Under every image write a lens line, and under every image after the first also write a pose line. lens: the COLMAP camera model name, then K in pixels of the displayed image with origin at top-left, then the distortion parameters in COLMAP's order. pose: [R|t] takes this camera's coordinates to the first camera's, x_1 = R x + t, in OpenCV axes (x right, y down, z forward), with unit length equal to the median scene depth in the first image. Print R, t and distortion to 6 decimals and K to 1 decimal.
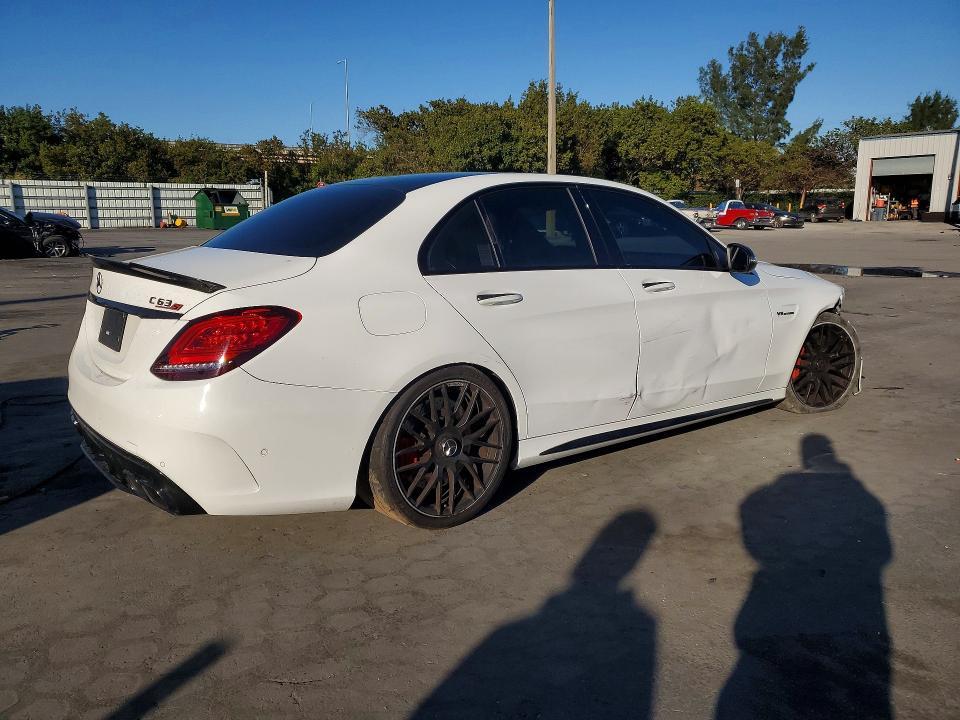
lens RADIAL K [[809.0, 0, 480.0], [0, 809.0, 360.0], [0, 0, 1]] dist [0.005299, 0.011277]
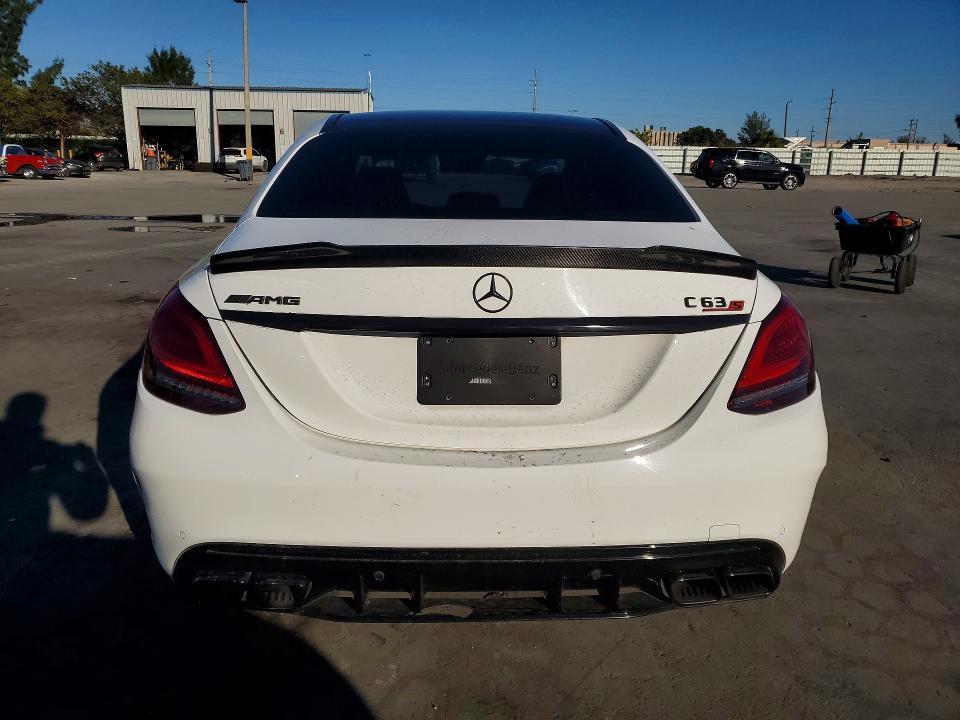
lens RADIAL K [[776.9, 0, 480.0], [0, 776.9, 360.0], [0, 0, 1]] dist [-0.001962, 0.059220]
pose [[0.549336, -0.195057, 0.812517, -0.131802], [0.138061, 0.980196, 0.141969, -0.018292], [-0.824118, 0.034188, 0.565386, 0.104957]]
